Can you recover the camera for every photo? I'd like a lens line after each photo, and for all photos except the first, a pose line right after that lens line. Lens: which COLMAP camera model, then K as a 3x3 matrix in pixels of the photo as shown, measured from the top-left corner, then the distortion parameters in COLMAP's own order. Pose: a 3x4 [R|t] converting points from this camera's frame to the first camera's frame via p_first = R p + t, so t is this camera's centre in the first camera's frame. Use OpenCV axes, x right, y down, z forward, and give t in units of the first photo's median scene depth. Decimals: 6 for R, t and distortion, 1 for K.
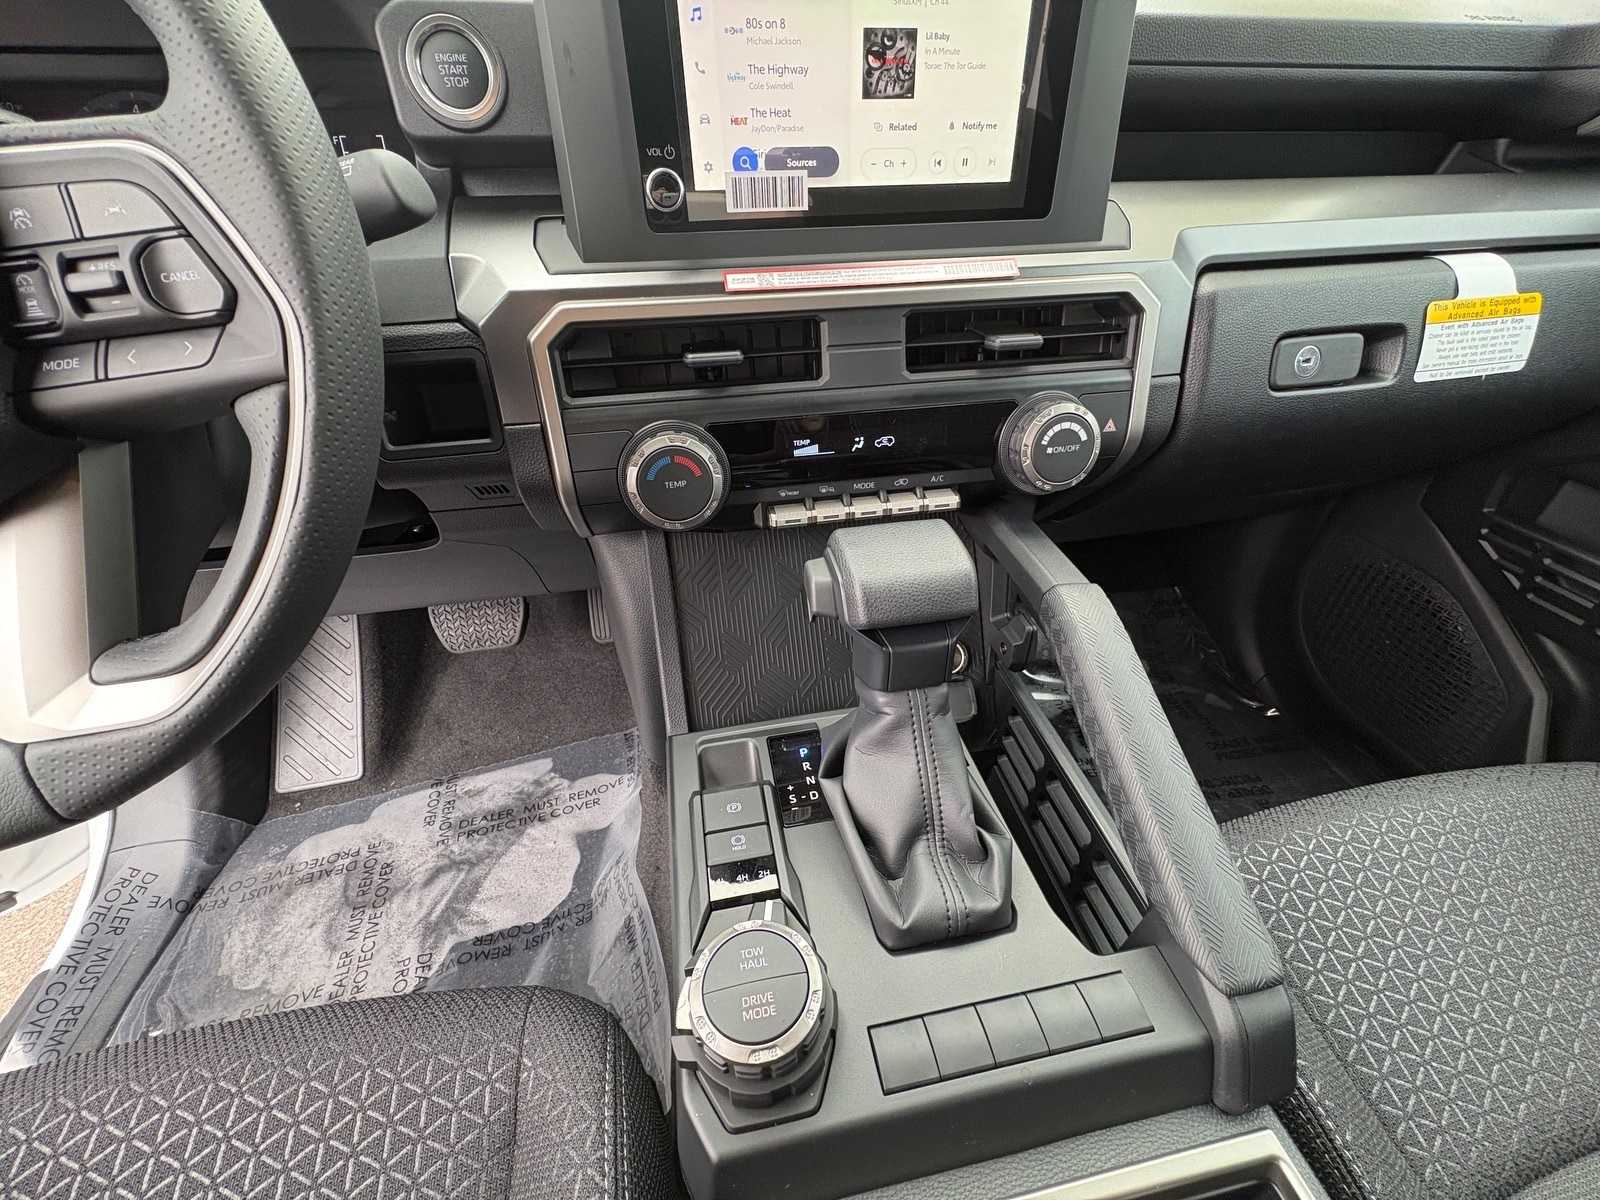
lens RADIAL K [[640.4, 0, 796.7], [0, 640.4, 601.5], [0, 0, 1]] dist [0.000194, -0.000088]
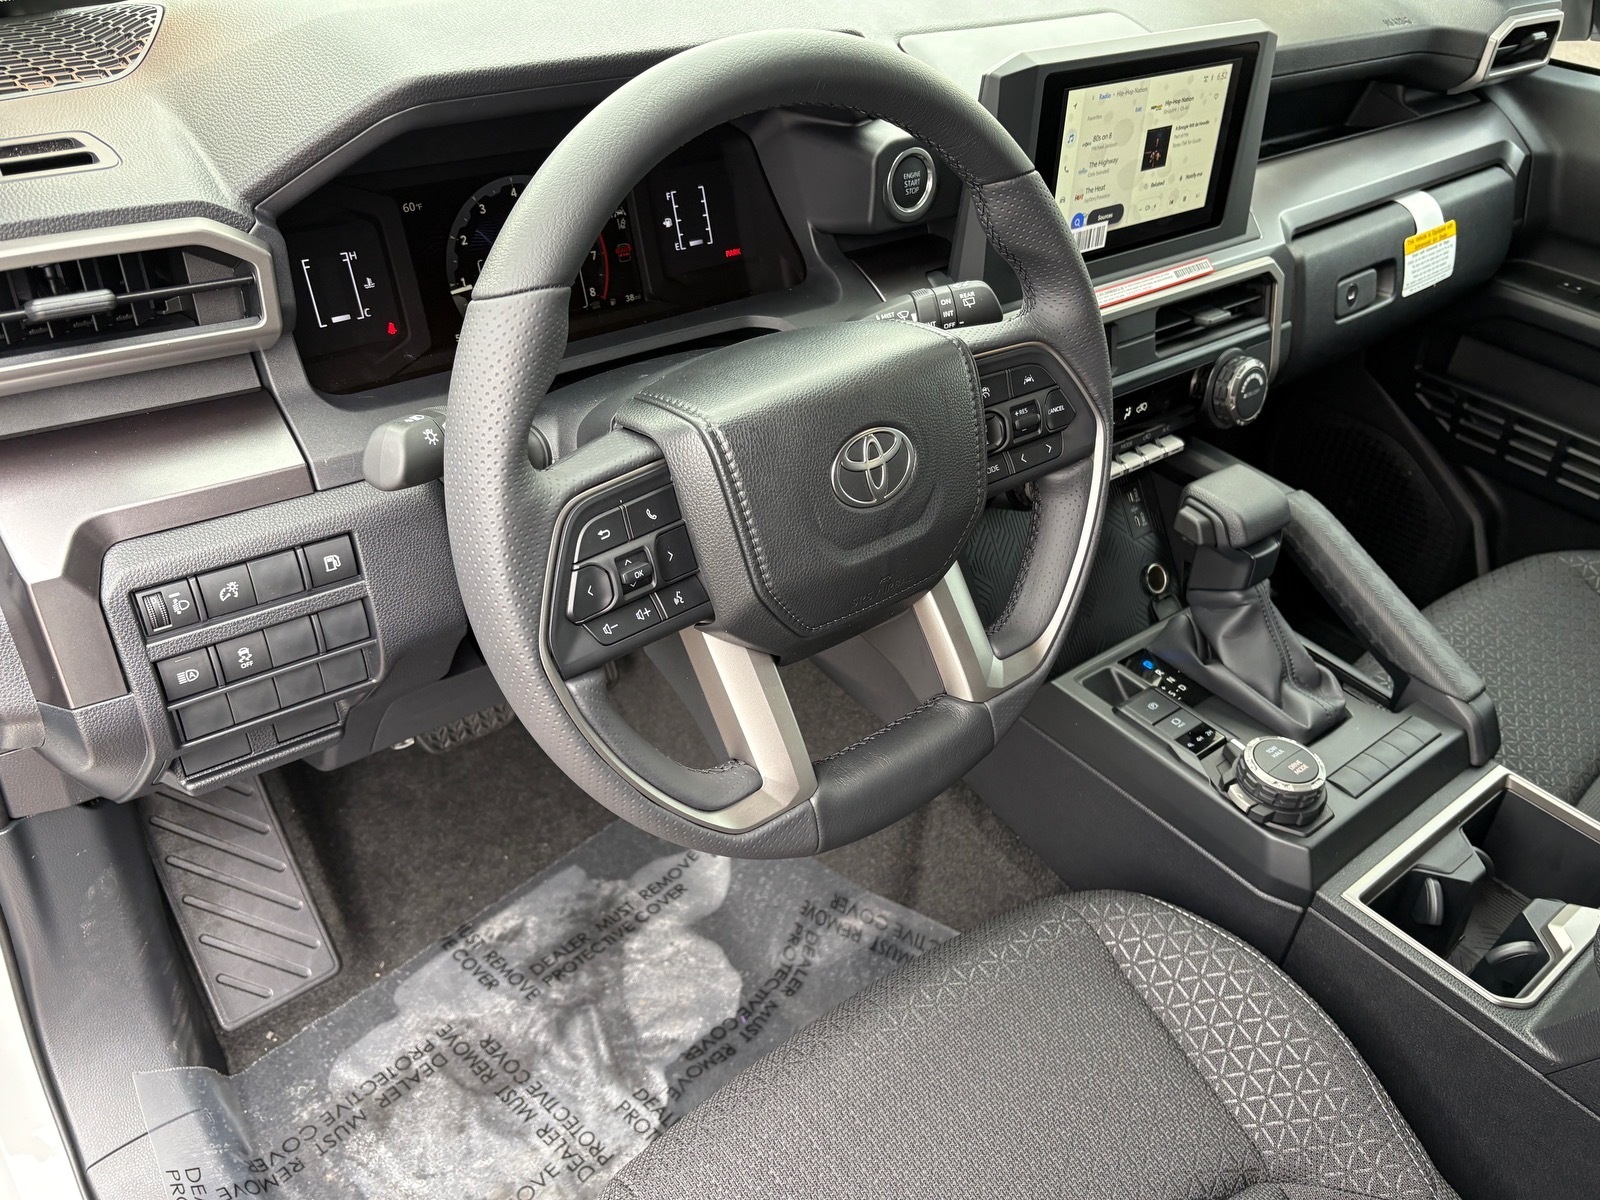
lens RADIAL K [[1274.3, 0, 800.6], [0, 1274.3, 609.4], [0, 0, 1]] dist [0.008887, 0.016473]
pose [[0.874546, -0.218211, 0.433073, -1.636758], [0.210959, 0.975304, 0.065414, -0.174682], [-0.436652, 0.034153, 0.898982, -0.939603]]
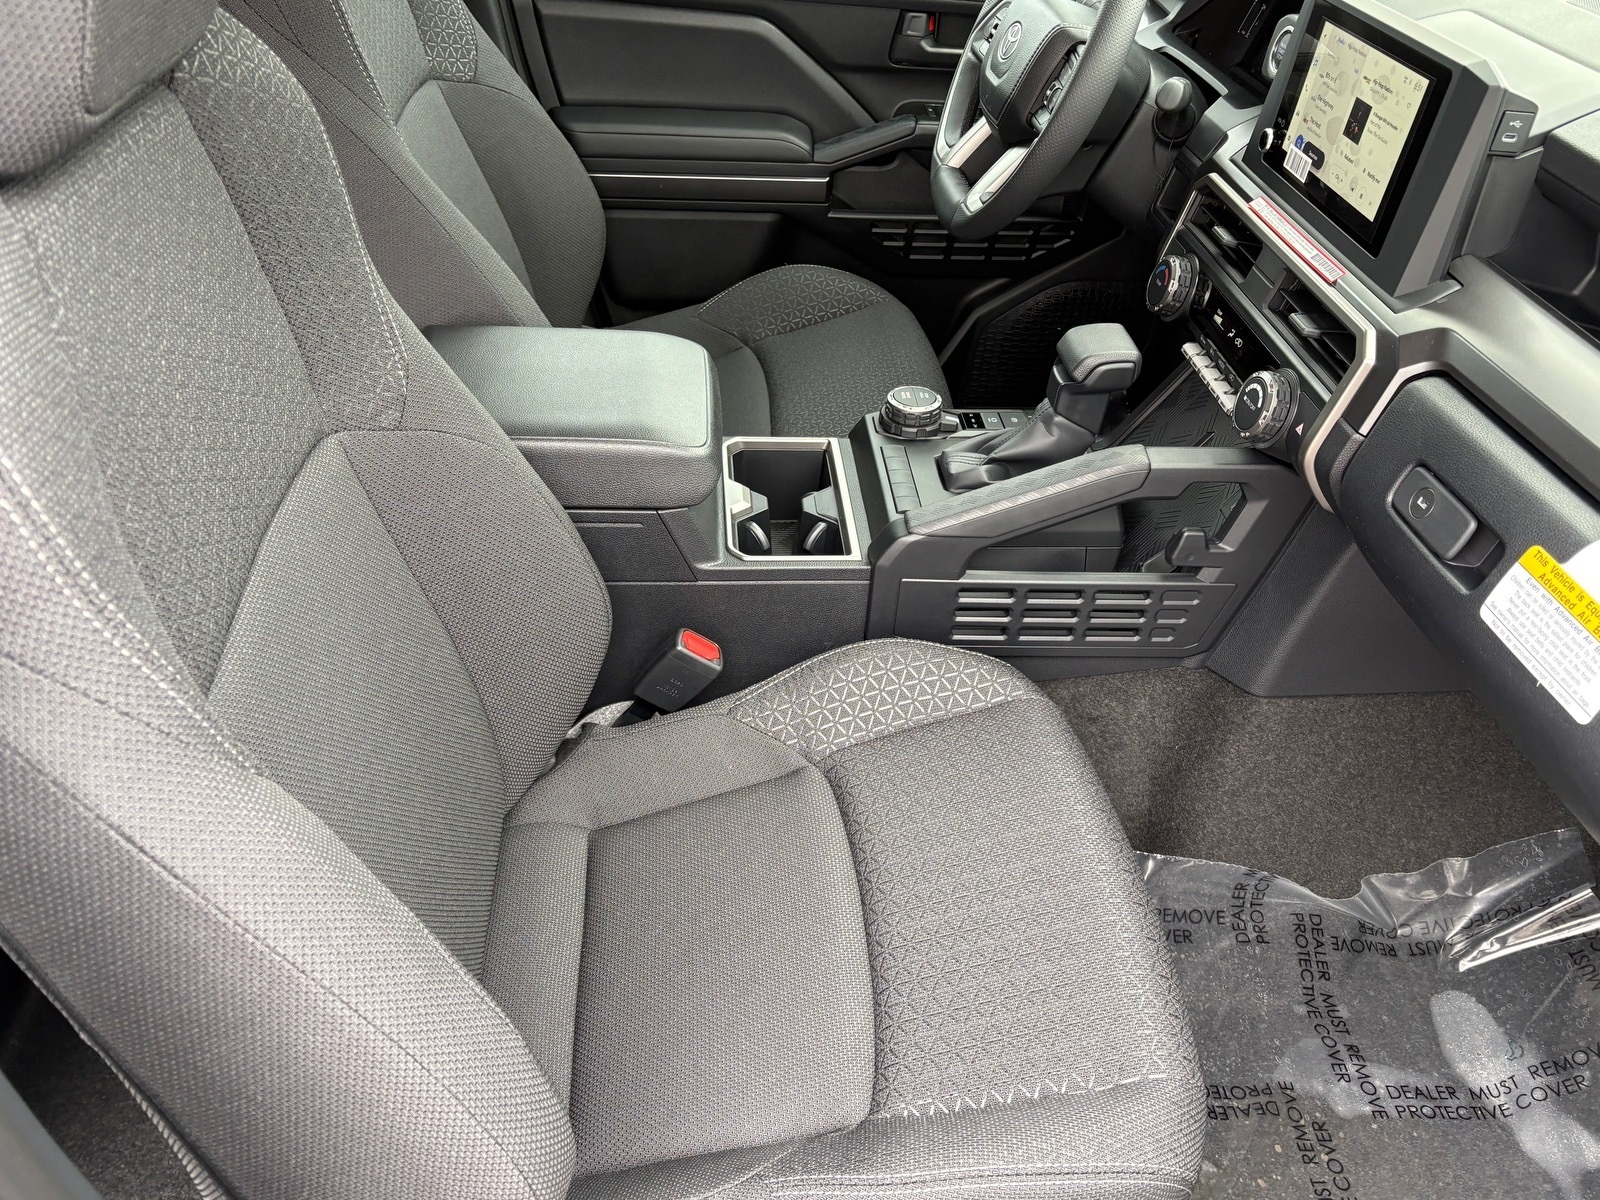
lens RADIAL K [[1255.9, 0, 800.0], [0, 1255.9, 600.0], [0, 0, 1]] dist [0.005328, -0.002681]
pose [[-0.118594, 0.596114, -0.794093, 2.766612], [-0.620975, 0.579519, 0.527776, -0.784097], [0.774807, 0.555703, 0.301444, -0.224769]]
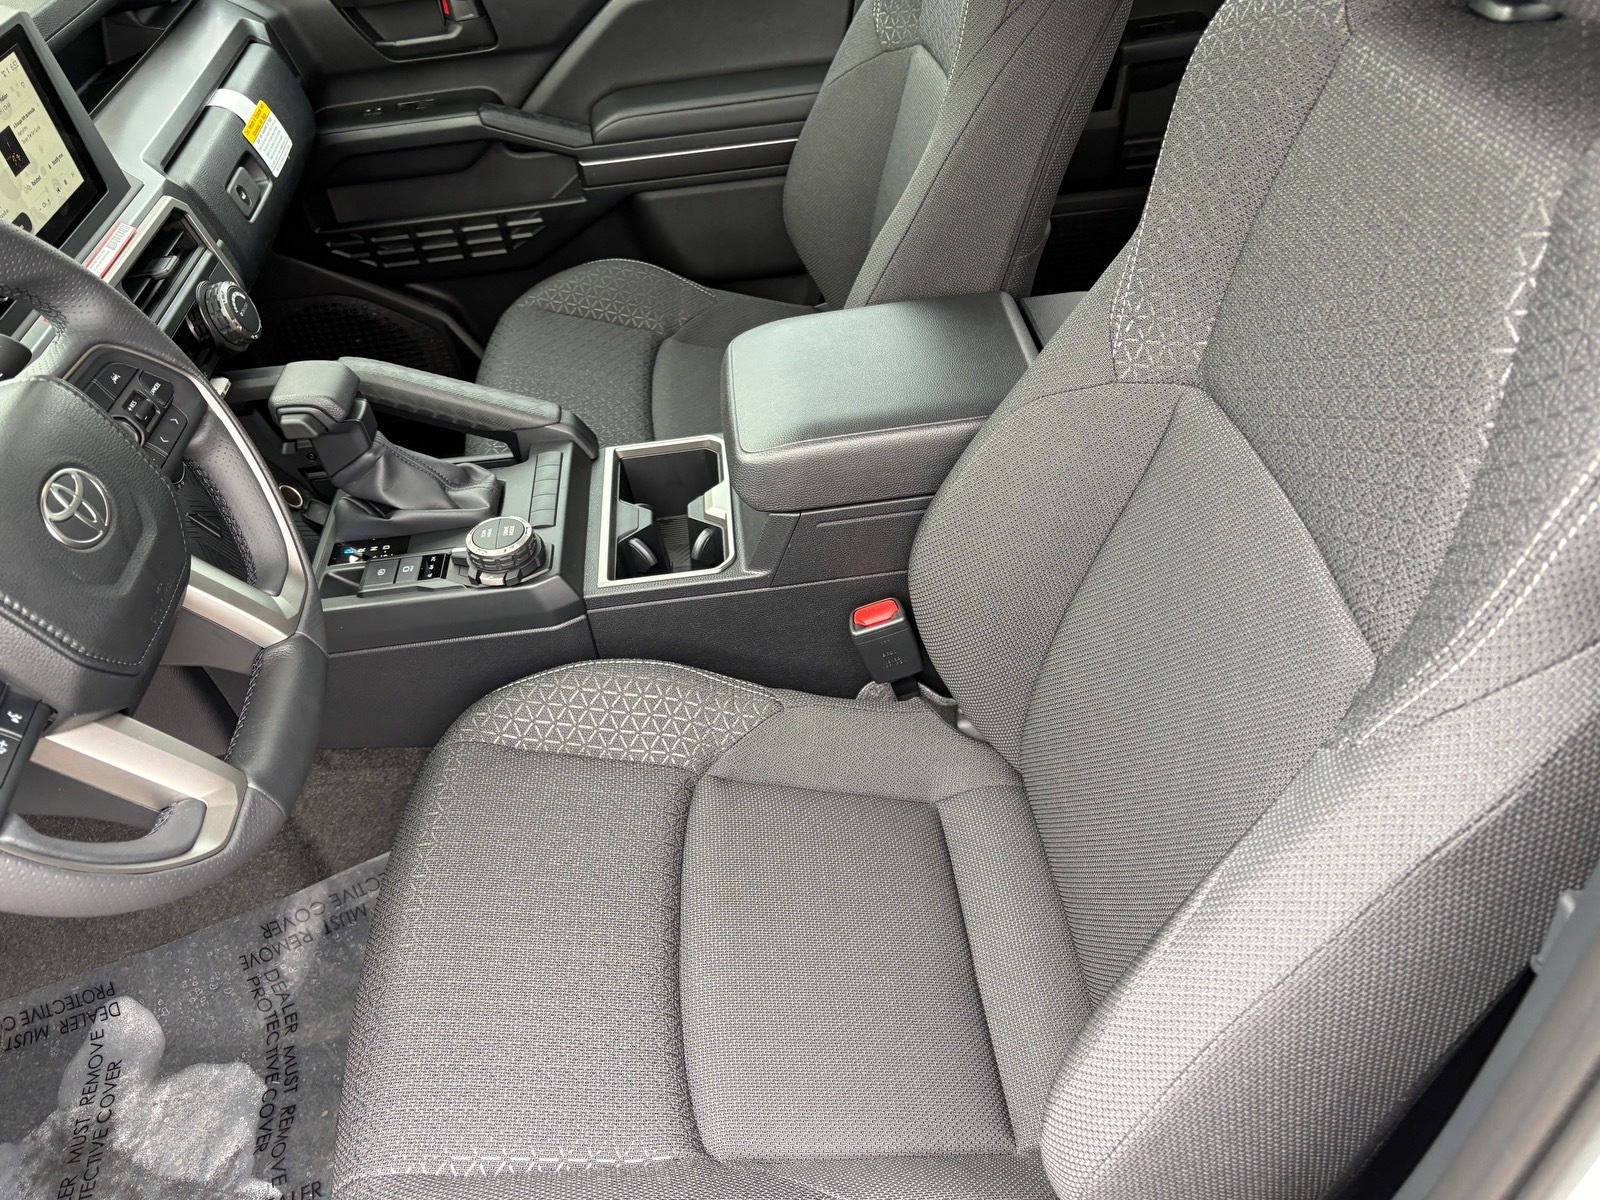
lens RADIAL K [[1278.5, 0, 805.1], [0, 1278.5, 619.3], [0, 0, 1]] dist [0.008310, -0.005125]
pose [[0.103226, -0.644593, 0.757525, -2.098281], [0.652414, 0.618753, 0.437607, -0.245909], [-0.750799, 0.449048, 0.484414, -1.032607]]
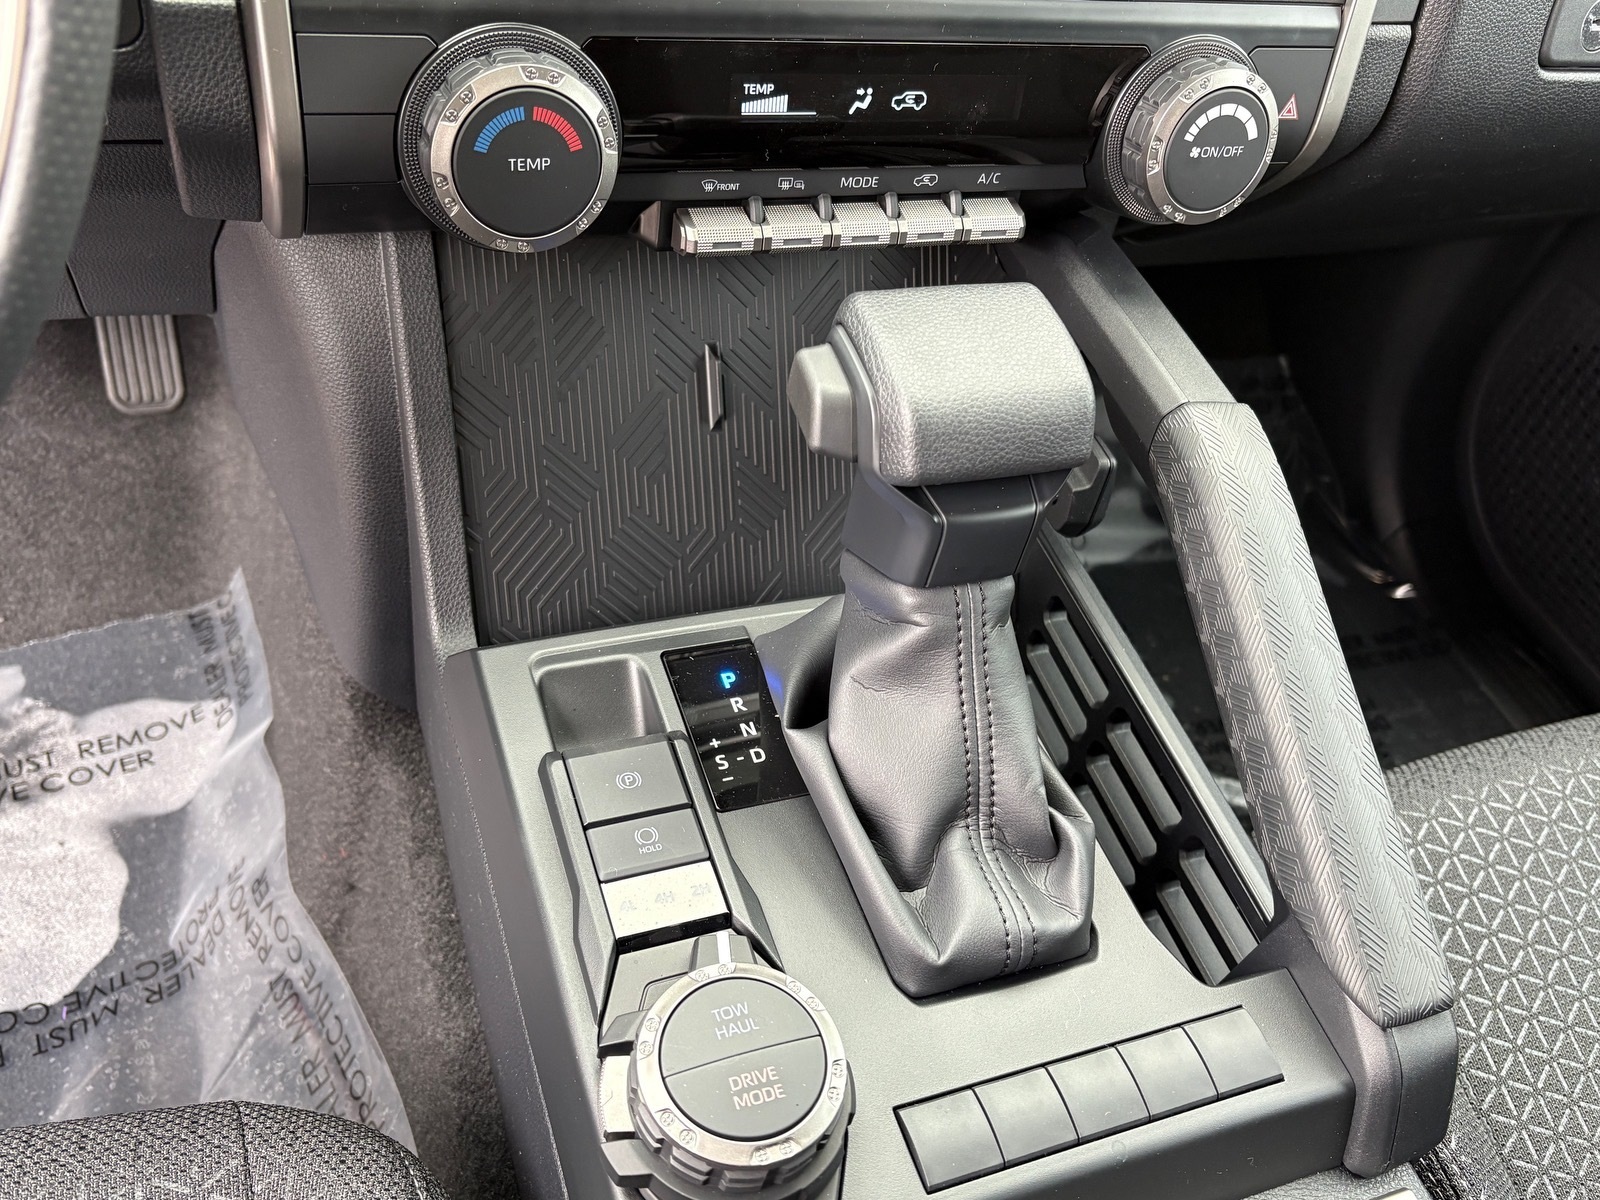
lens RADIAL K [[1410.1, 0, 806.0], [0, 1410.1, 599.8], [0, 0, 1]] dist [0.001660, 0.002965]
pose [[0.966321, 0.015158, 0.256894, -0.237954], [-0.067585, 0.978170, 0.196509, -0.075251], [-0.248307, -0.207252, 0.946250, -0.148988]]
